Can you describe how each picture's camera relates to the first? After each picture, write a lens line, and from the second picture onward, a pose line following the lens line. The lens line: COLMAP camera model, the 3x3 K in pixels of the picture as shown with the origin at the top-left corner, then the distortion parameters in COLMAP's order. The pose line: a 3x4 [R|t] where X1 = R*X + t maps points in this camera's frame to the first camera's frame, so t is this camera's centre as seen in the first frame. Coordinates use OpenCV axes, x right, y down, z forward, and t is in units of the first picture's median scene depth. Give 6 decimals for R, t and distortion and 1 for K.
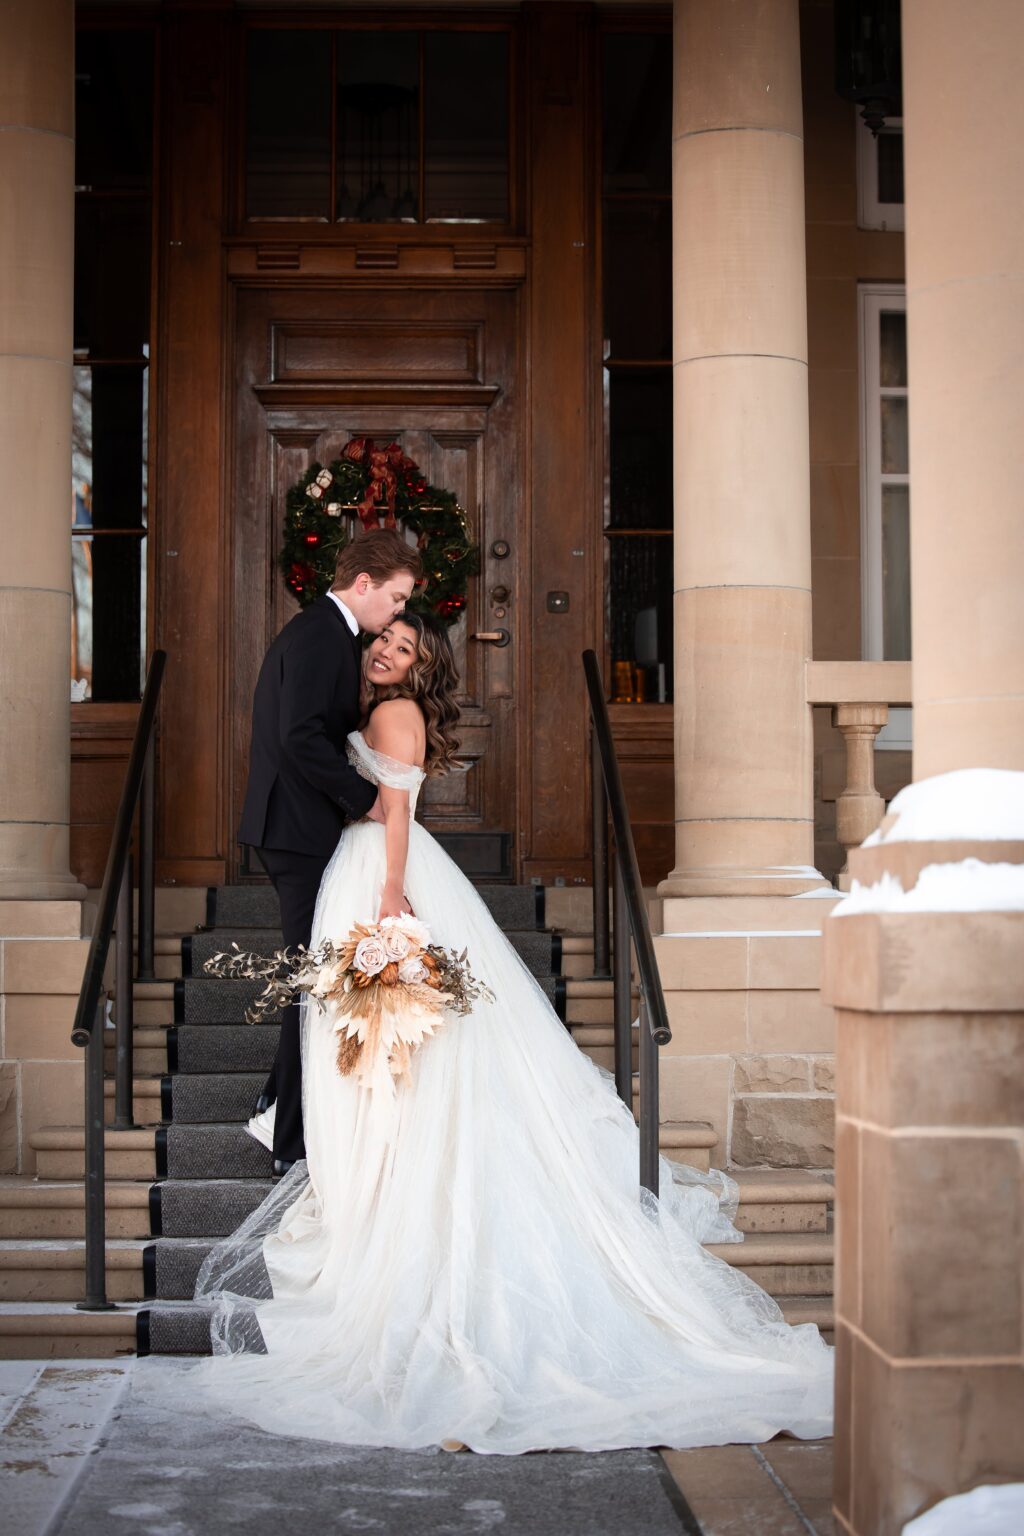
lens RADIAL K [[3086.4, 0, 510.9], [0, 3086.4, 799.3], [0, 0, 1]] dist [-0.230881, 0.268163]
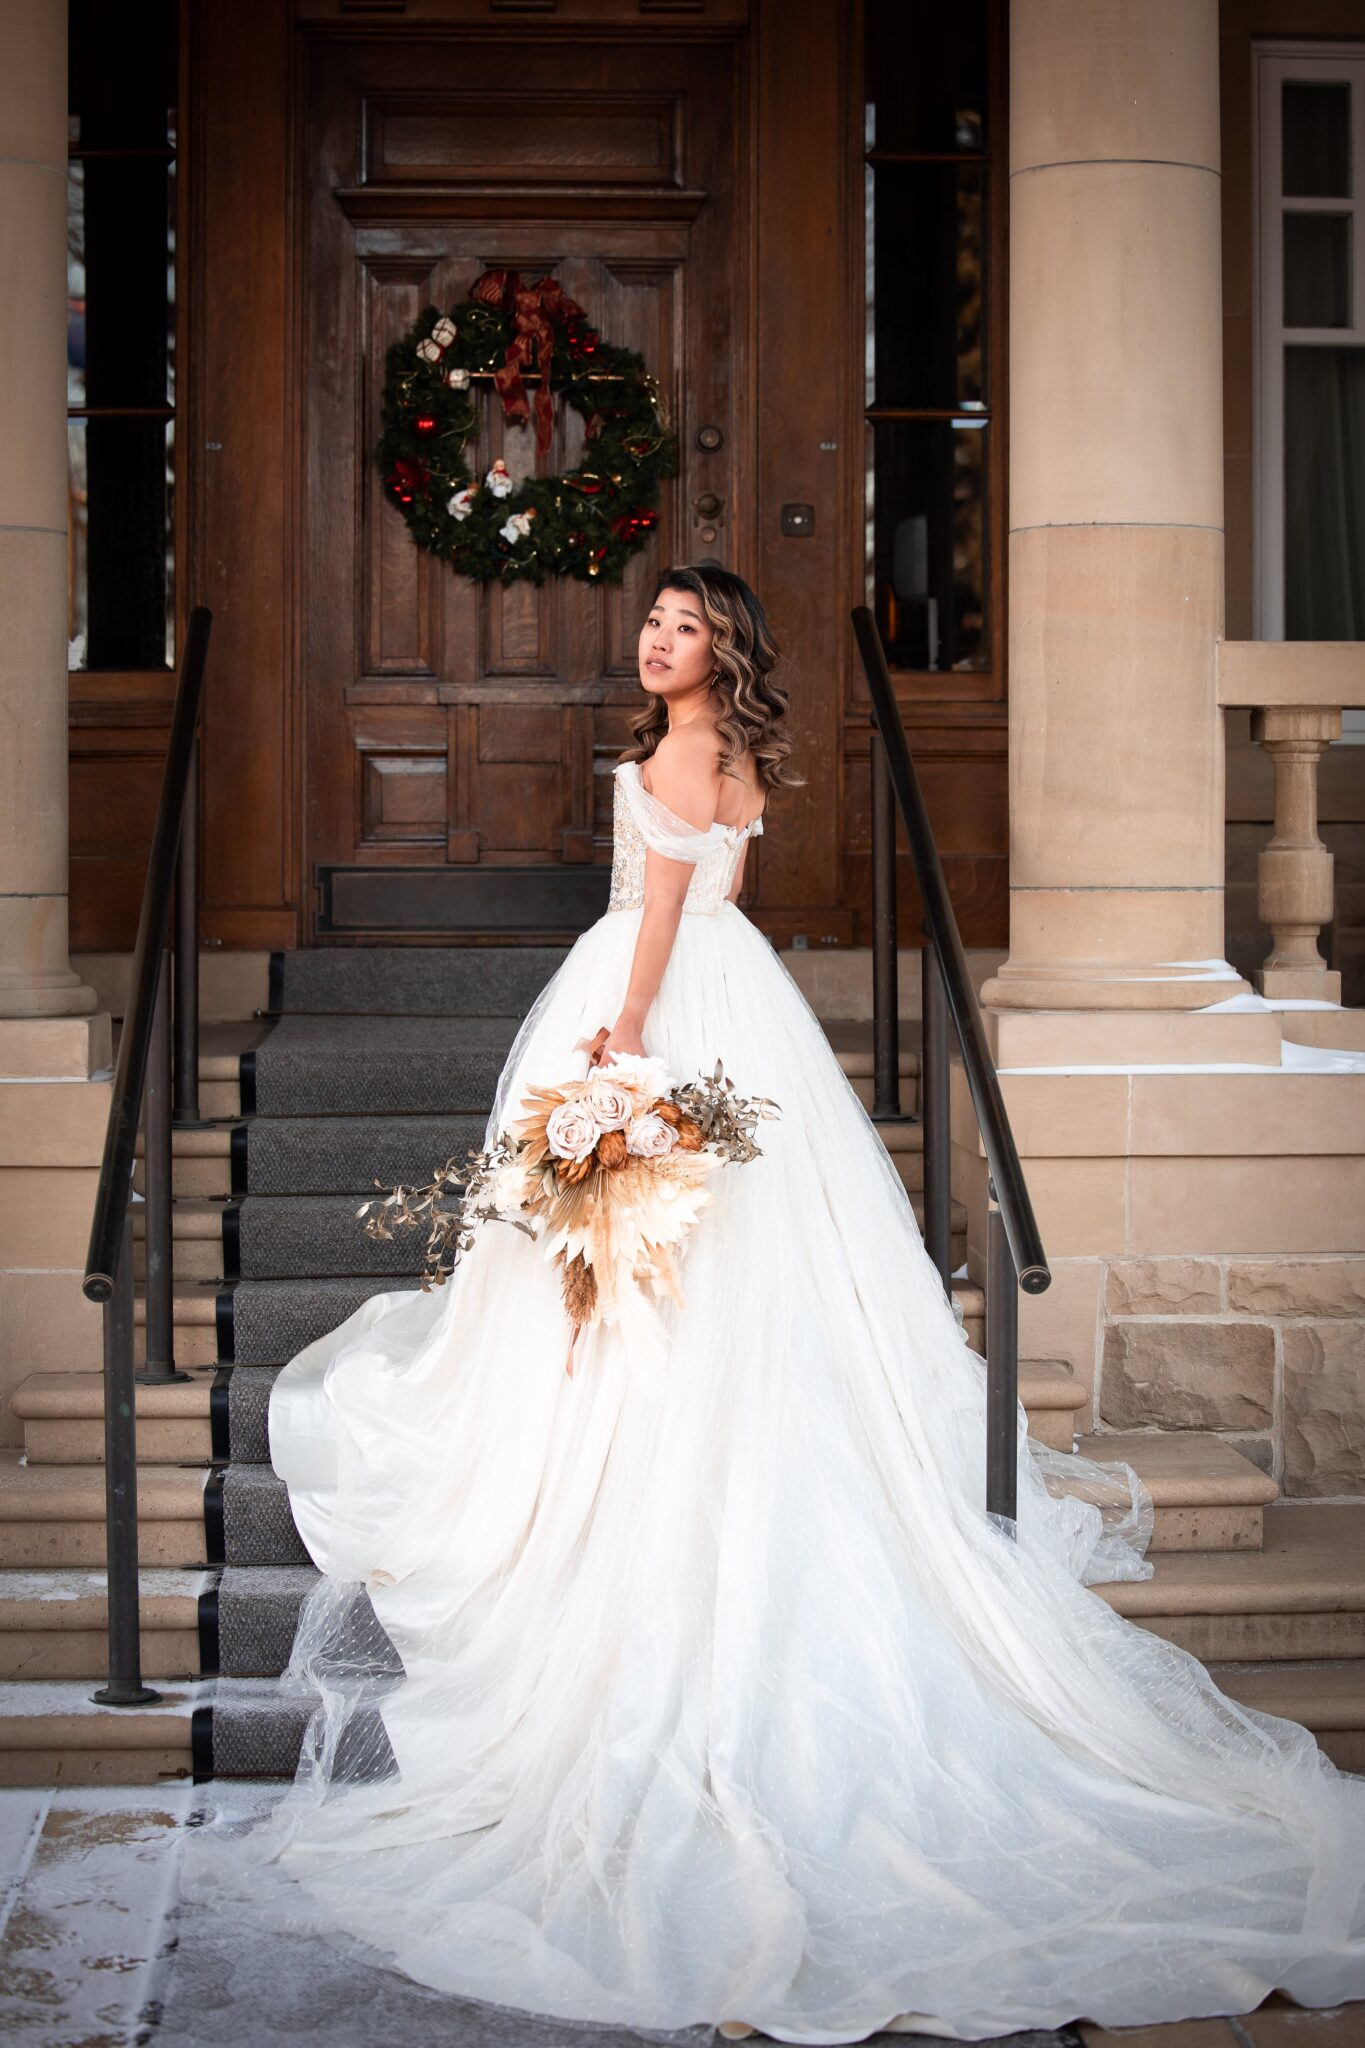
lens RADIAL K [[4115.2, 0, 681.0], [0, 4115.2, 1065.7], [0, 0, 1]] dist [-0.230881, 0.268163]
pose [[0.999914, 0.000234, 0.013101, -0.026959], [-0.001394, 0.996066, 0.088602, -0.031926], [-0.013029, -0.088613, 0.995981, 0.143902]]
